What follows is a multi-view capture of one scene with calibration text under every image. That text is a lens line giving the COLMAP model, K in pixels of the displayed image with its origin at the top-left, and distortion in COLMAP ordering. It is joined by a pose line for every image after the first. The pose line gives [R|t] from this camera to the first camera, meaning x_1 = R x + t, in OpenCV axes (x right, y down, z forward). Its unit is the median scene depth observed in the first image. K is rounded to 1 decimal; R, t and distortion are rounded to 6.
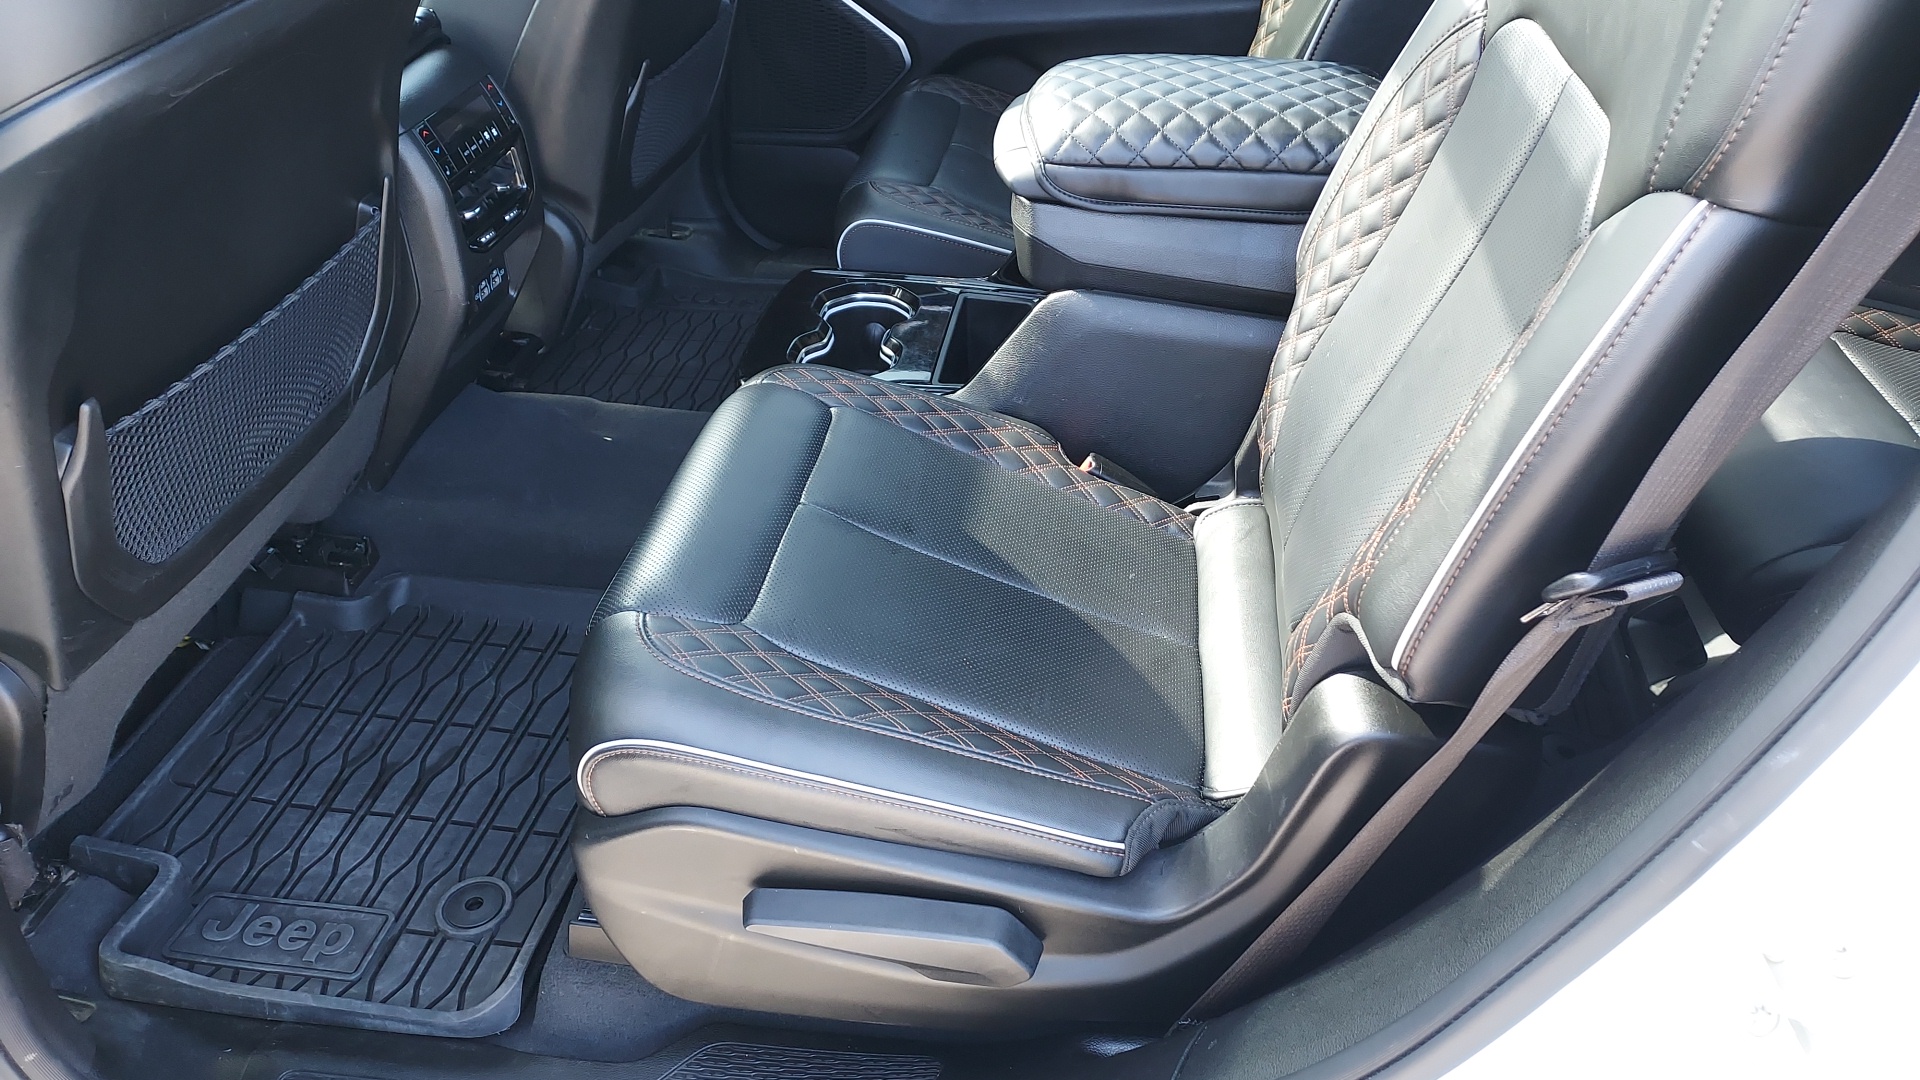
lens RADIAL K [[1404.3, 0, 970.9], [0, 1404.3, 550.5], [0, 0, 1]] dist [0.037953, -0.018012]
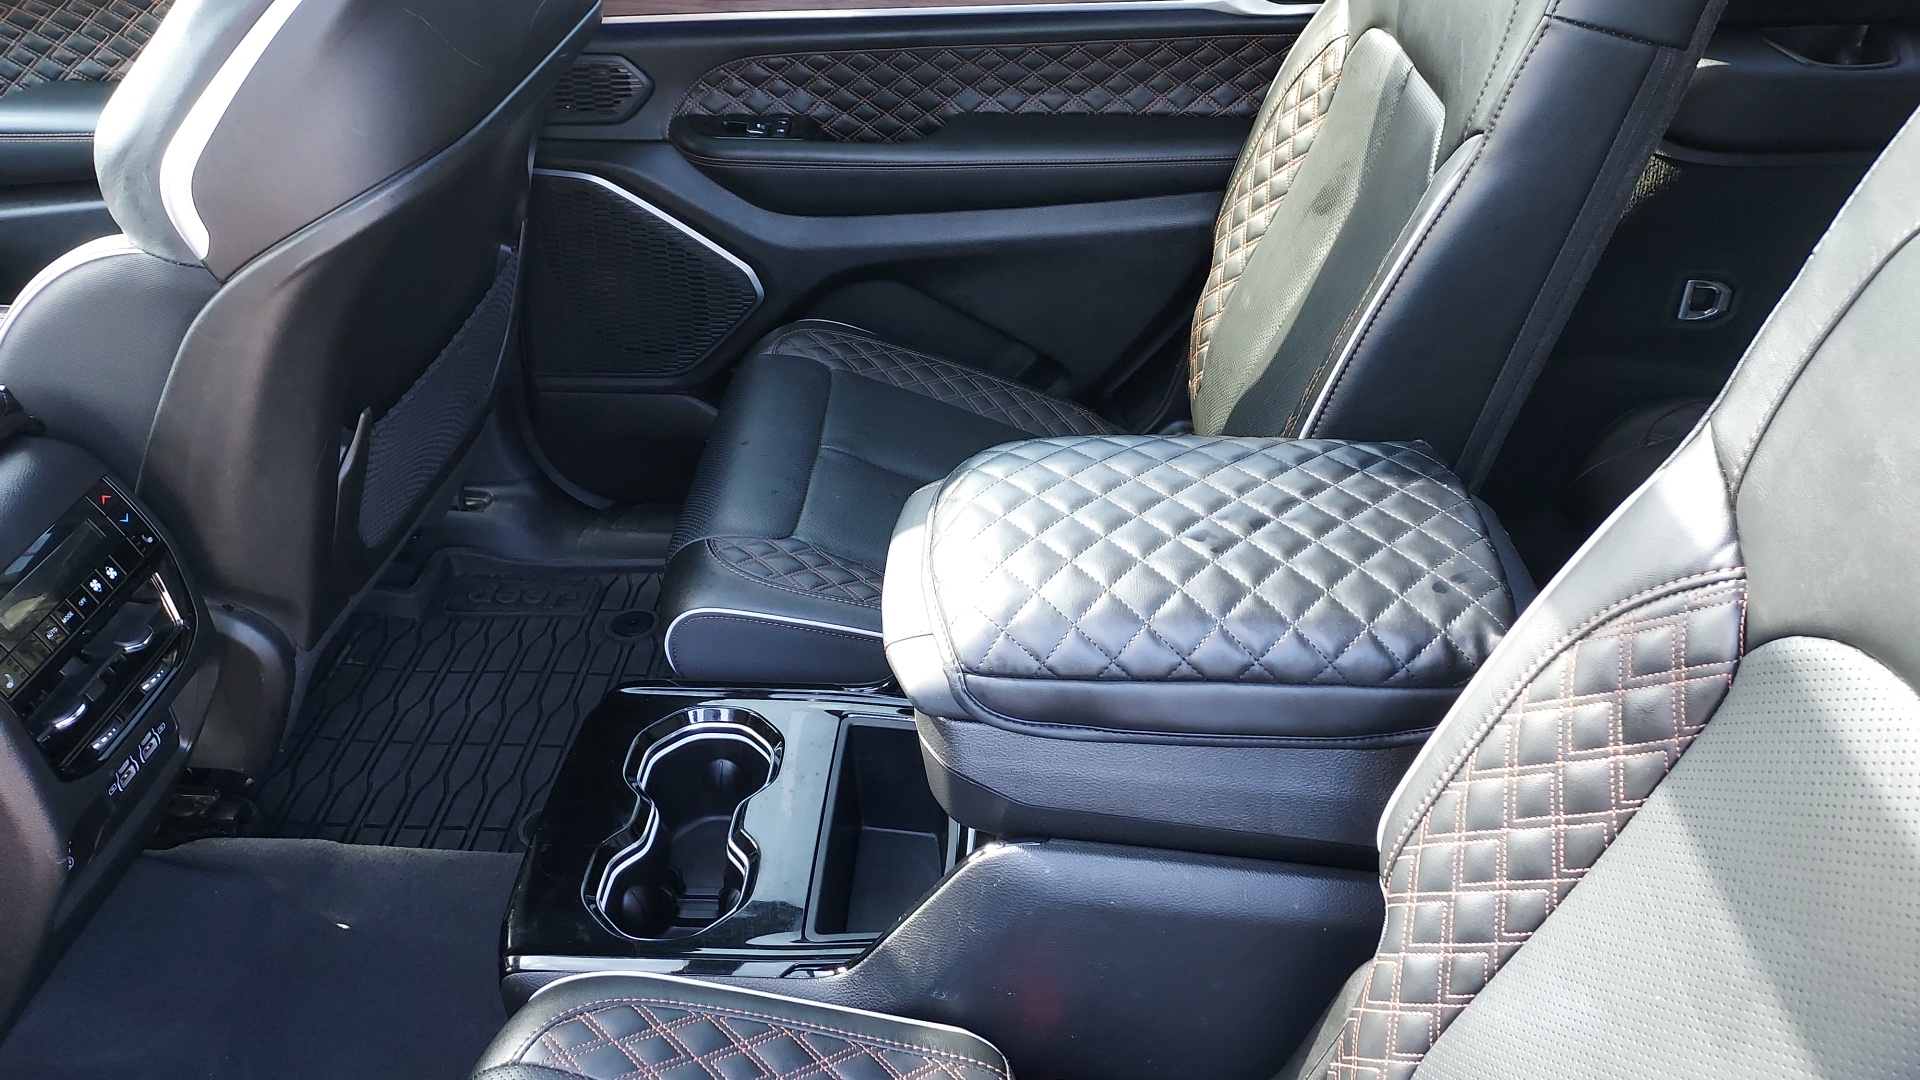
lens RADIAL K [[1404.3, 0, 964.8], [0, 1404.3, 531.3], [0, 0, 1]] dist [0.037953, -0.018012]
pose [[0.996261, -0.047155, 0.072397, 0.007744], [0.048690, 0.998622, -0.019586, -0.275167], [-0.071374, 0.023038, 0.997184, 0.310185]]
